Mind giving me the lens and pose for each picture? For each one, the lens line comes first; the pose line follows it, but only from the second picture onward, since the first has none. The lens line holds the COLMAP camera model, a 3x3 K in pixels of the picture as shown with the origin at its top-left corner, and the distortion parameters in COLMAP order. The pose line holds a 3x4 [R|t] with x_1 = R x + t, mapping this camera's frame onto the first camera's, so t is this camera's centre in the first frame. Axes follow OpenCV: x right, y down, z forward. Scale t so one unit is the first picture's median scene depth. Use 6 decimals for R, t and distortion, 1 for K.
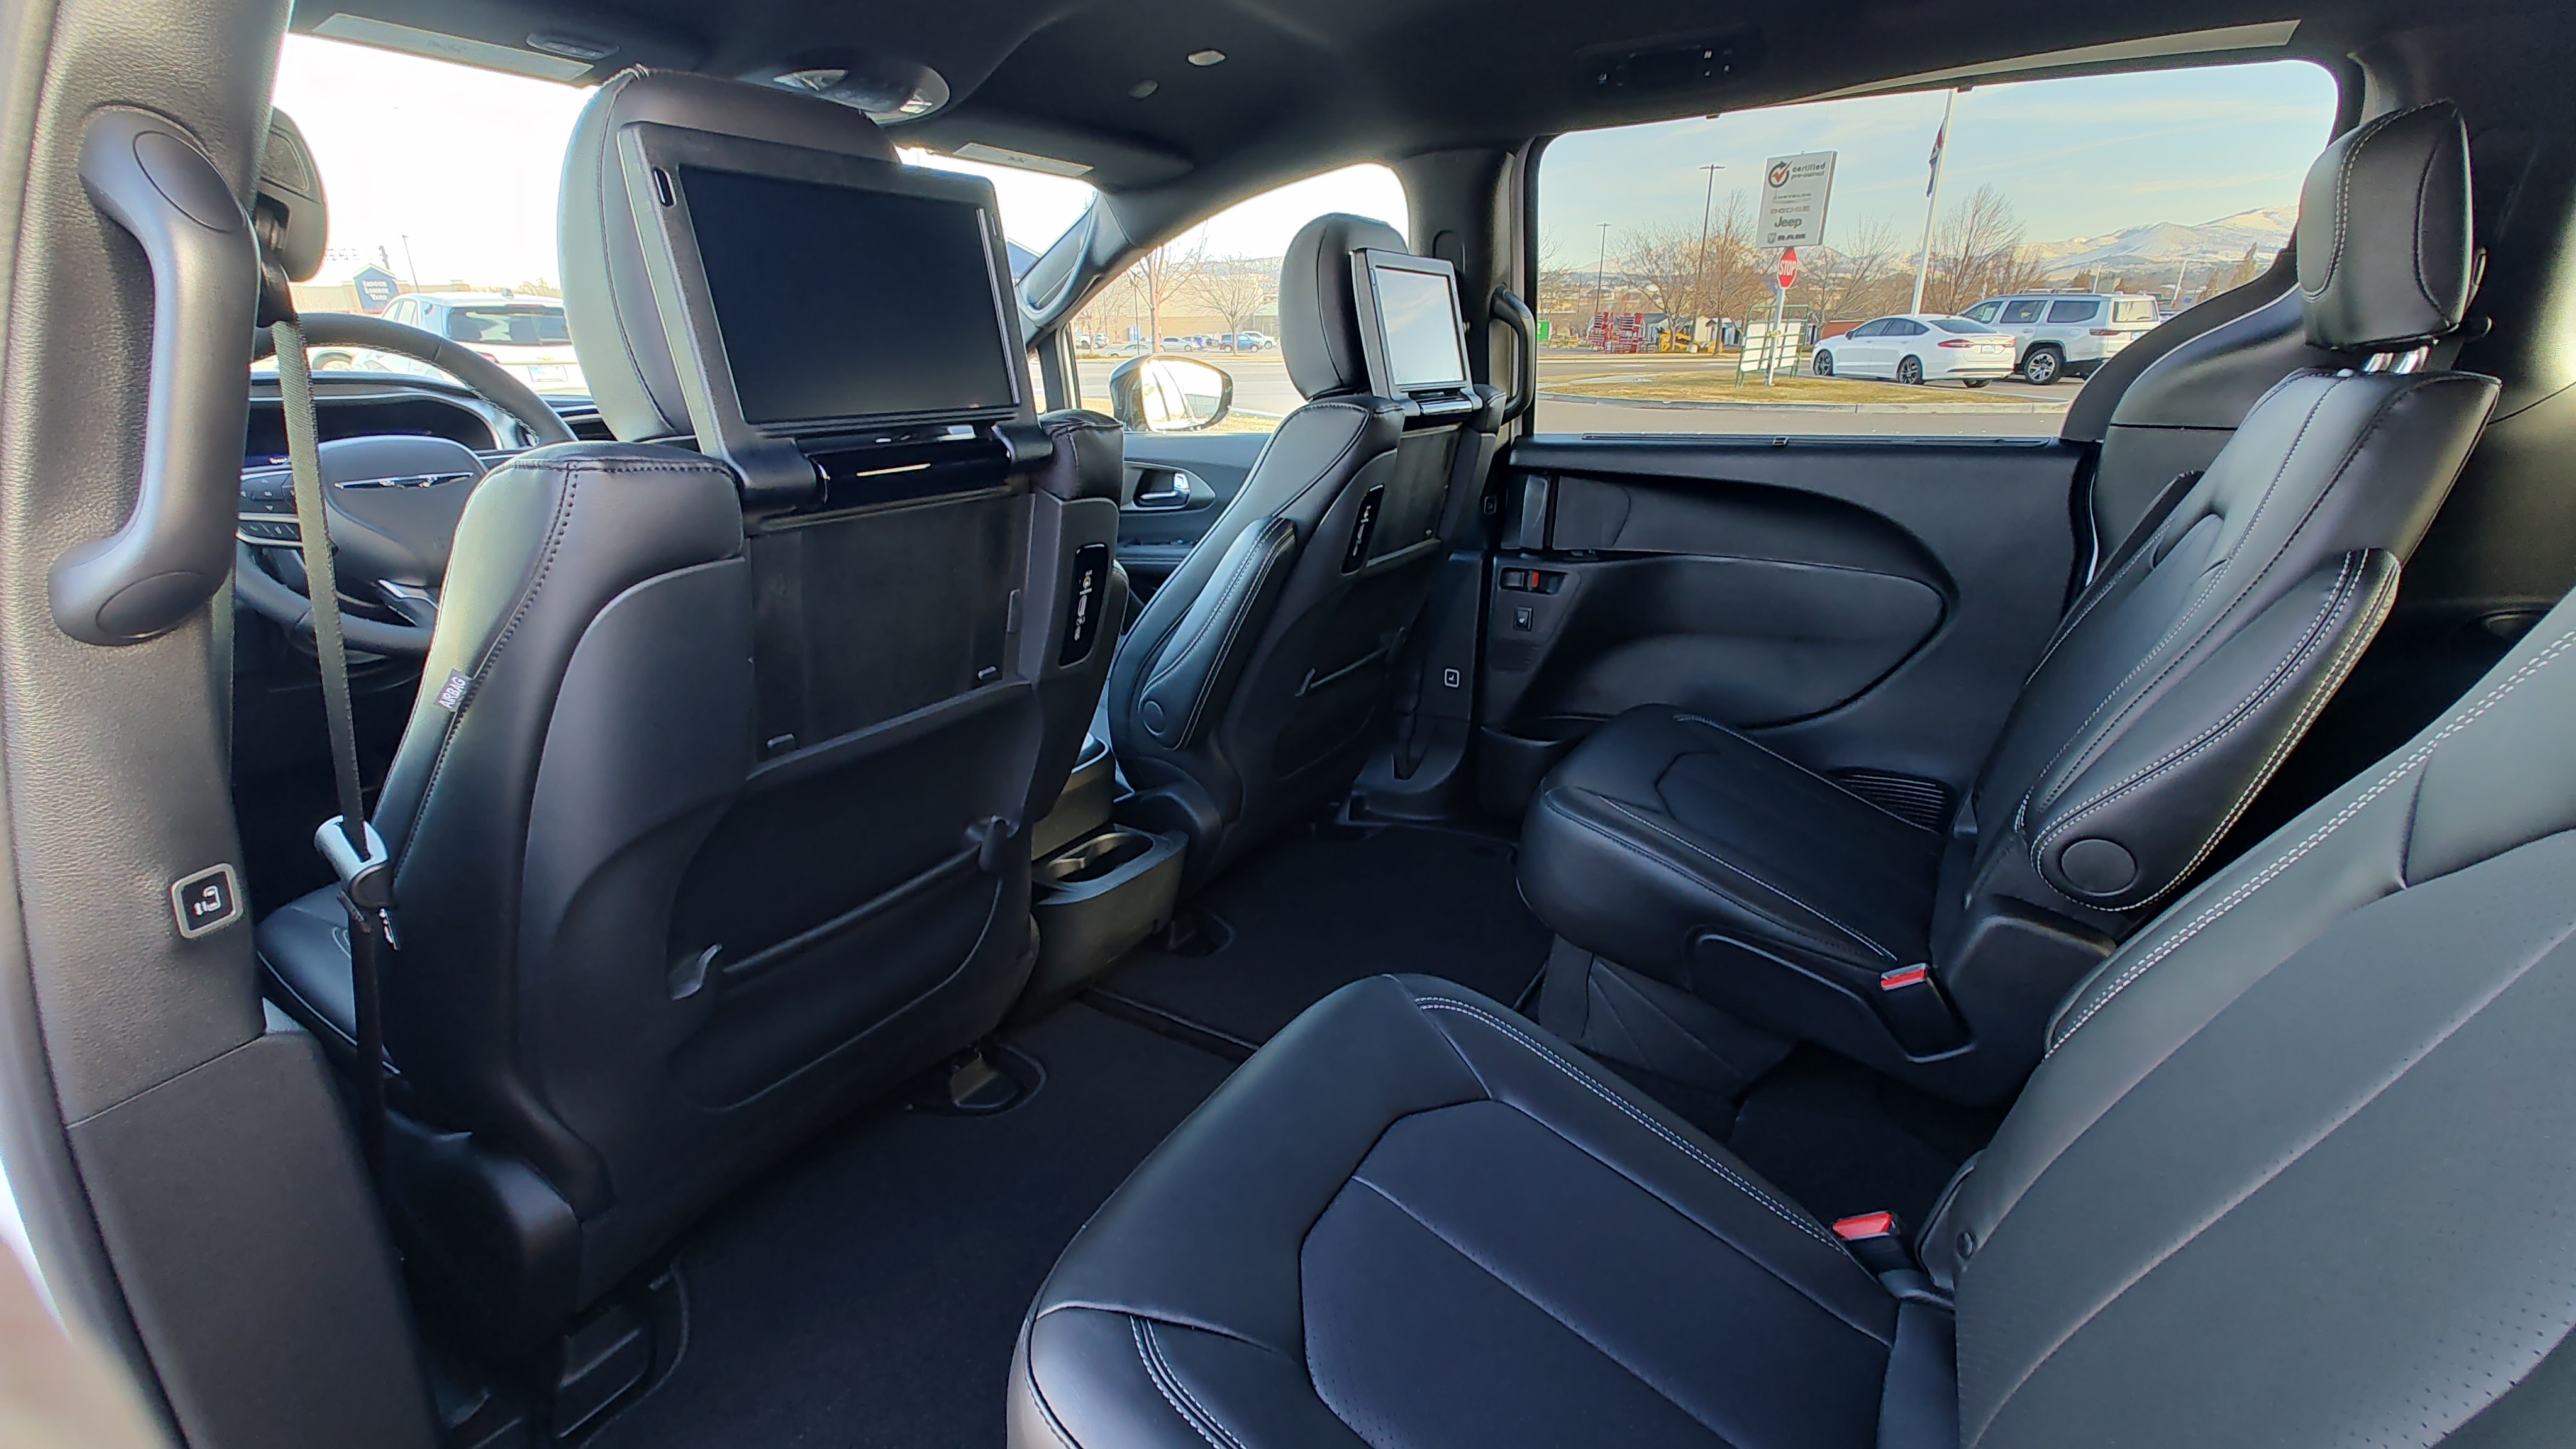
lens RADIAL K [[1063.1, 0, 1291.4], [0, 1063.1, 736.2], [0, 0, 1]] dist [0.002579, 0.000057]
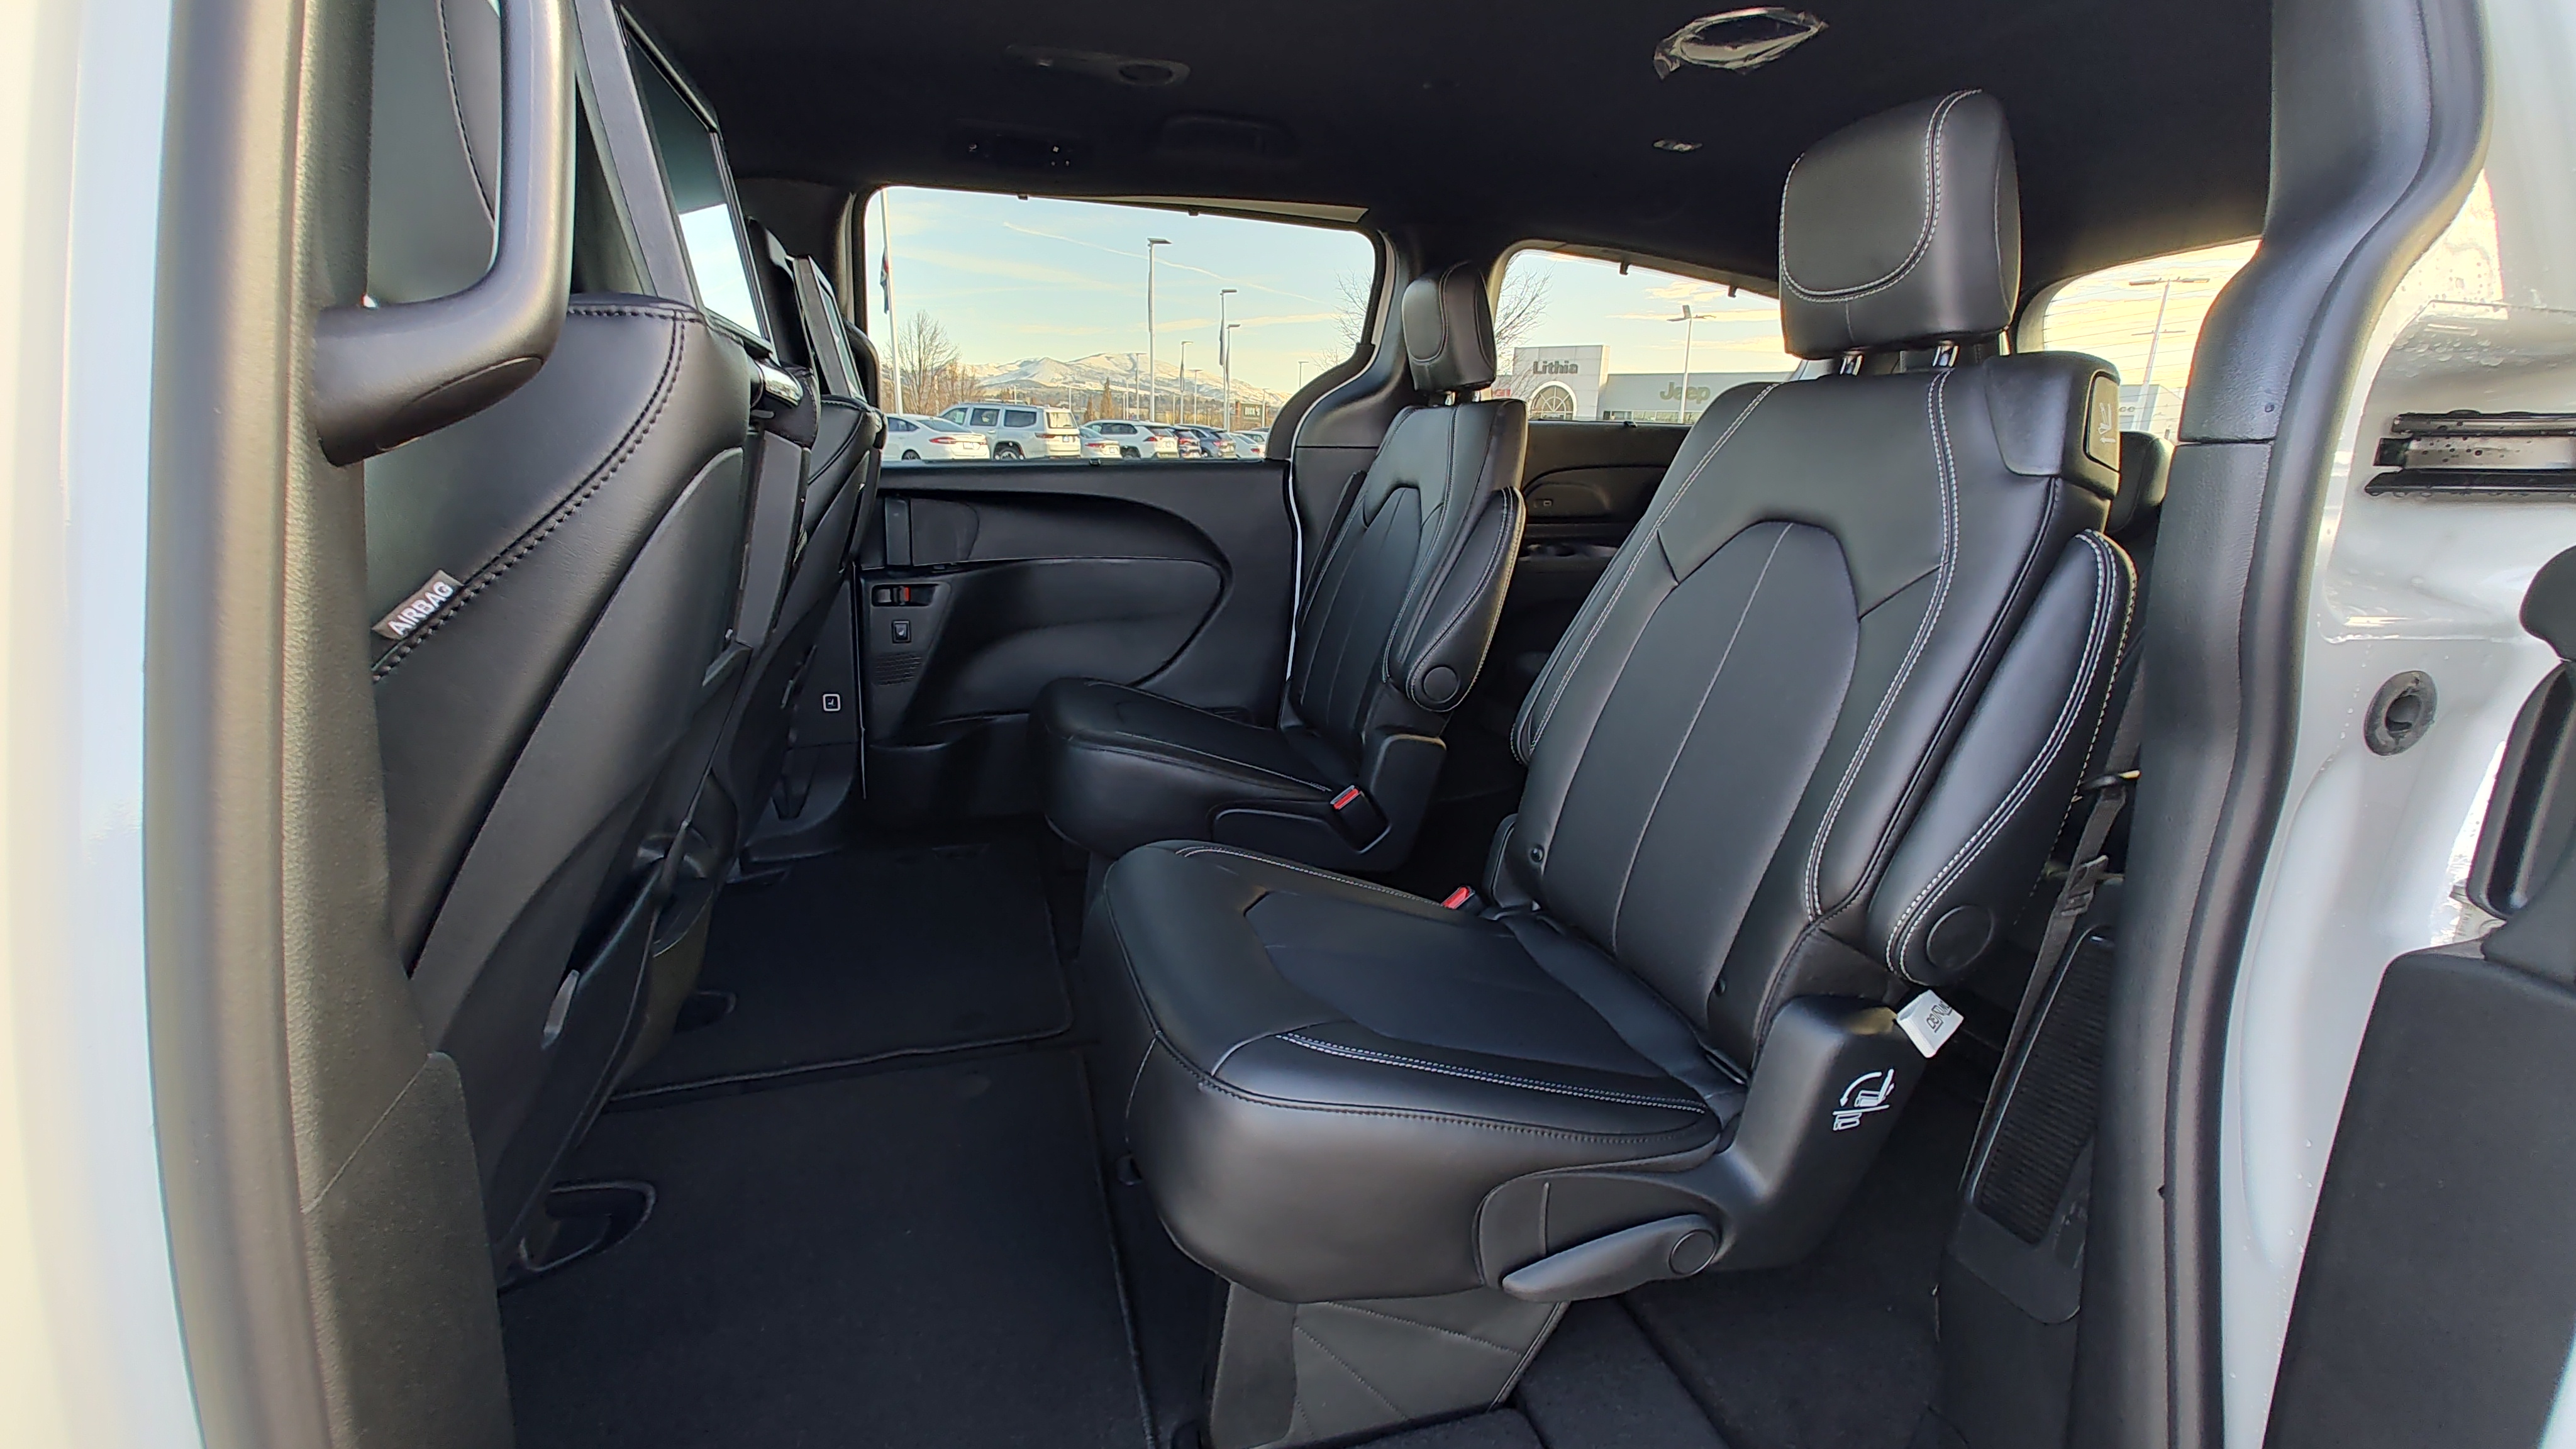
lens RADIAL K [[1042.7, 0, 1269.9], [0, 1042.7, 729.4], [0, 0, 1]] dist [0.003311, 0.000039]
pose [[0.672256, -0.170151, 0.720500, -0.307278], [0.228074, 0.973494, 0.017094, 0.051314], [-0.704311, 0.152836, 0.693244, 0.036670]]
